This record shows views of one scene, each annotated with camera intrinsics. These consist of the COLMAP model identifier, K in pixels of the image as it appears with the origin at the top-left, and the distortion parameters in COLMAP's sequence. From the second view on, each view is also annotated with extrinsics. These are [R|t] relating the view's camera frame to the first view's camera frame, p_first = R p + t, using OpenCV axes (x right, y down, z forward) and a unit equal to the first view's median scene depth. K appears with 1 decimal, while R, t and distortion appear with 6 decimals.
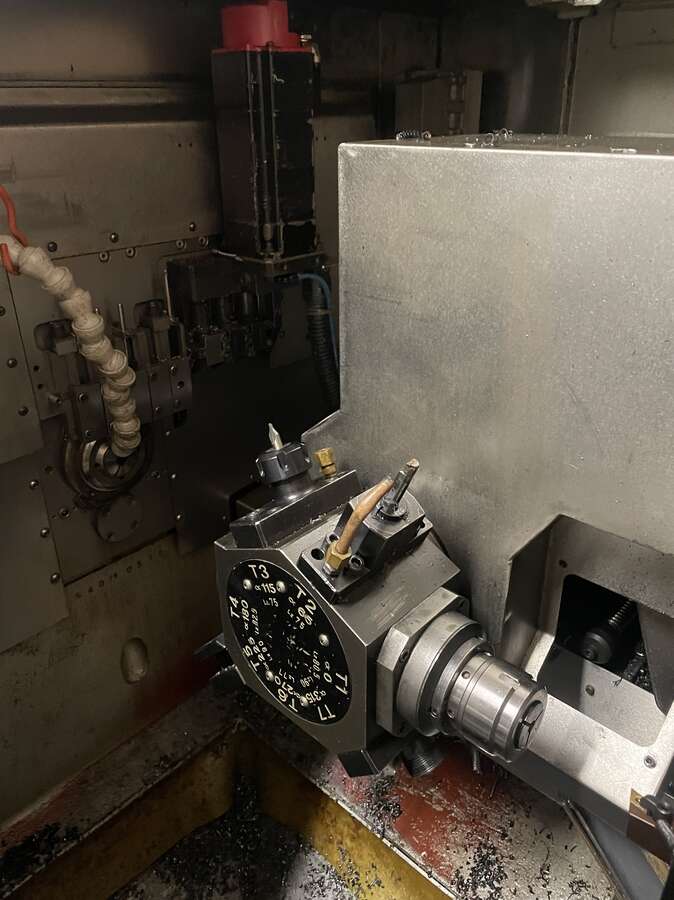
lens RADIAL K [[678.4, 0, 339.0], [0, 678.4, 433.8], [0, 0, 1]] dist [0.109332, -0.153591]
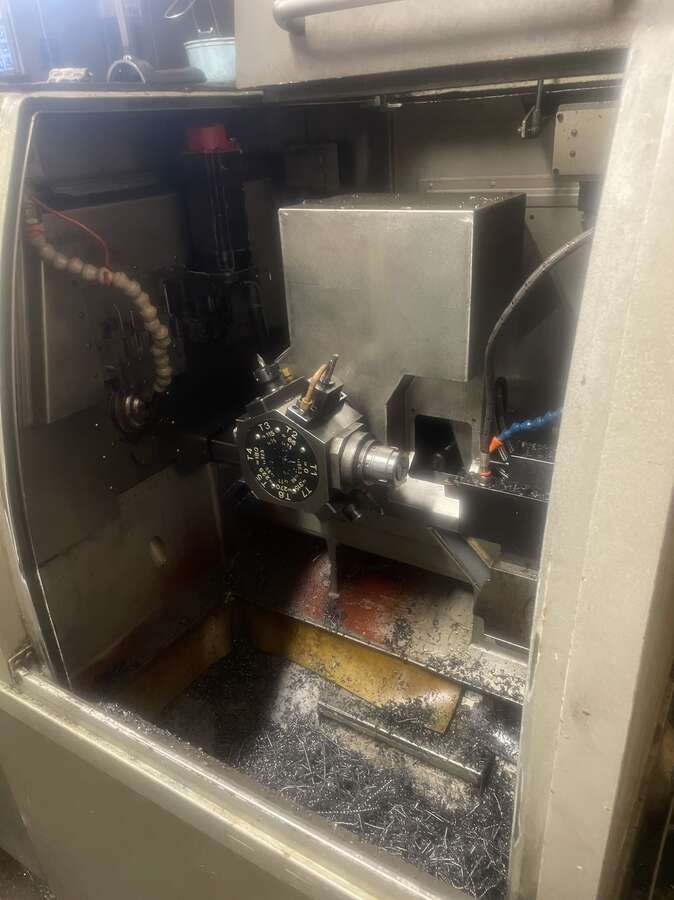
lens RADIAL K [[681.9, 0, 337.0], [0, 681.9, 450.0], [0, 0, 1]] dist [0.094942, -0.154282]
pose [[0.979643, -0.126638, 0.155763, -0.210185], [0.127805, 0.991796, 0.002539, 0.269094], [-0.154807, 0.017420, 0.987791, -0.913331]]
